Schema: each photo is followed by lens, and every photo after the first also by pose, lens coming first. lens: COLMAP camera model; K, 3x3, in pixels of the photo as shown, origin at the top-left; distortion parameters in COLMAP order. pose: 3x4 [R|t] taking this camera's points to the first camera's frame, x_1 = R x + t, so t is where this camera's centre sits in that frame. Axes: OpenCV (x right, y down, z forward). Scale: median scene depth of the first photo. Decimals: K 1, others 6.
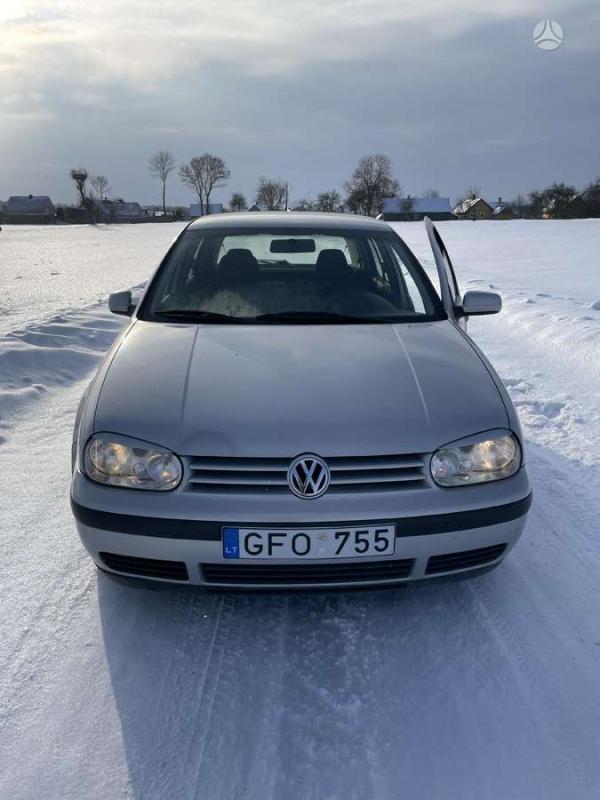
lens RADIAL K [[602.6, 0, 299.0], [0, 602.6, 395.2], [0, 0, 1]] dist [0.048353, -0.024311]
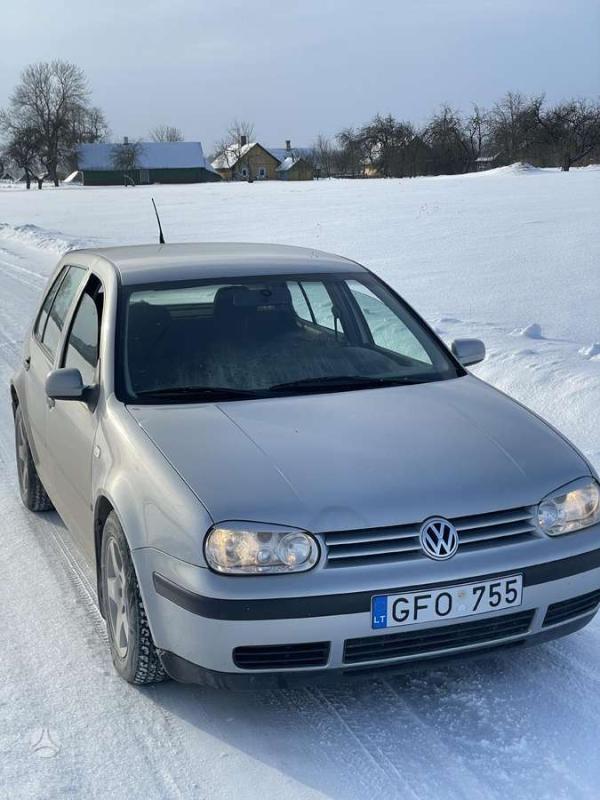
lens RADIAL K [[1161.3, 0, 301.5], [0, 1161.3, 402.6], [0, 0, 1]] dist [0.107043, 0.000000]
pose [[0.950774, -0.082616, 0.298668, -0.739767], [0.110908, 0.990684, -0.079024, 0.034428], [-0.289357, 0.108258, 0.951080, -0.800473]]
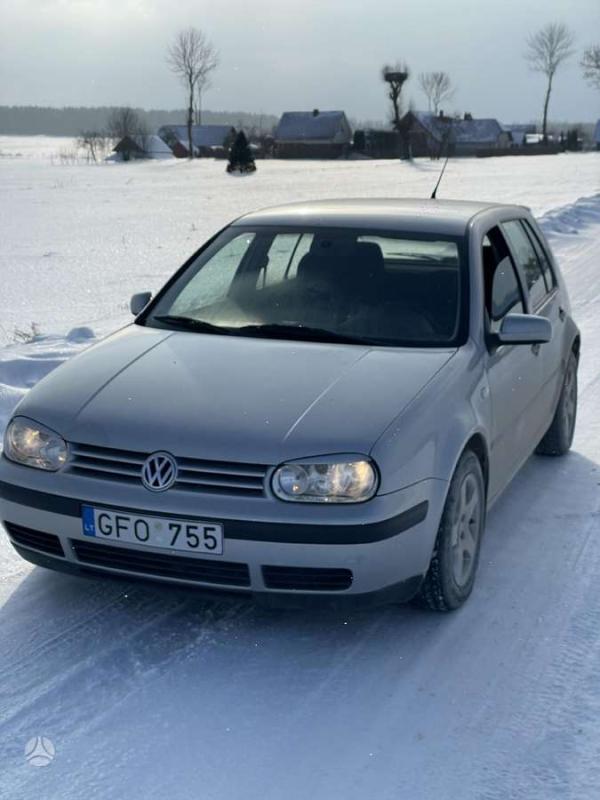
lens RADIAL K [[1161.3, 0, 299.8], [0, 1161.3, 403.0], [0, 0, 1]] dist [0.107043, 0.000000]
pose [[0.914060, 0.093251, -0.394714, 1.016665], [-0.119614, 0.991904, -0.042660, 0.067020], [0.387540, 0.086207, 0.917813, -0.808457]]
